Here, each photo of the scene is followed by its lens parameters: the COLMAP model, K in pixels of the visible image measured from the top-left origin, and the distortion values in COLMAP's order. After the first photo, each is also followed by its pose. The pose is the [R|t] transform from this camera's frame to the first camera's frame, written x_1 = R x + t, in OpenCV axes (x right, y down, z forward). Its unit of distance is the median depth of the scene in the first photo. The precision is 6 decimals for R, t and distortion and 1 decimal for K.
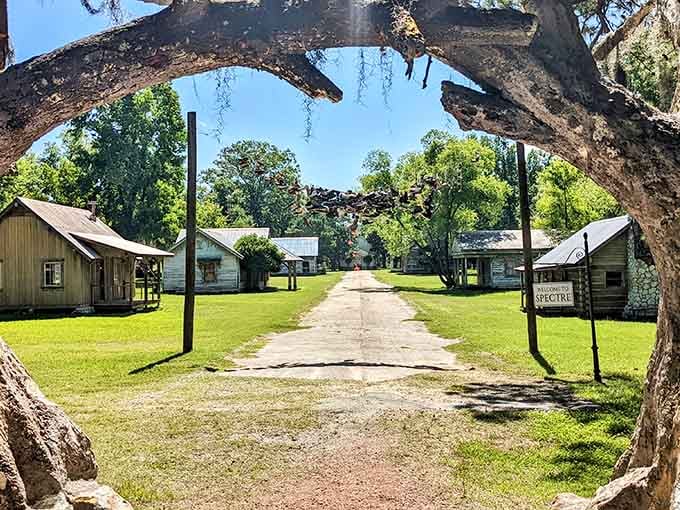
lens RADIAL K [[674.1, 0, 340.0], [0, 674.1, 252.4], [0, 0, 1]] dist [0.003275, -0.013304]
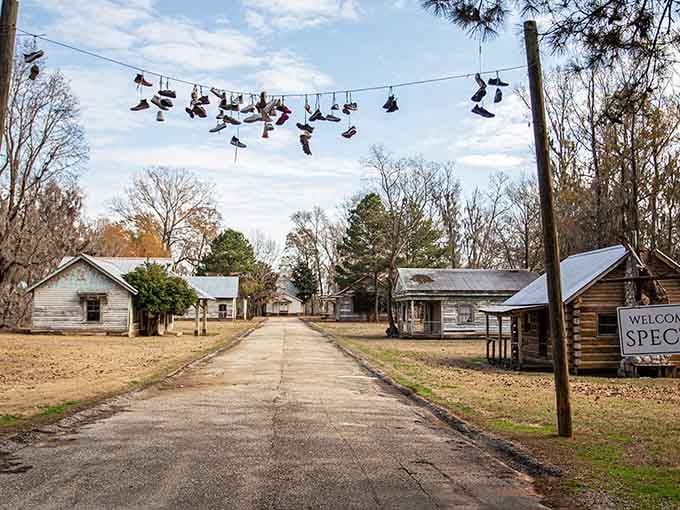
lens RADIAL K [[674.1, 0, 340.0], [0, 674.1, 252.4], [0, 0, 1]] dist [0.003275, -0.013304]
pose [[0.994008, 0.025338, 0.106328, 0.006131], [-0.016990, 0.996754, -0.078691, 0.017443], [-0.107977, 0.076413, 0.991212, 0.185322]]
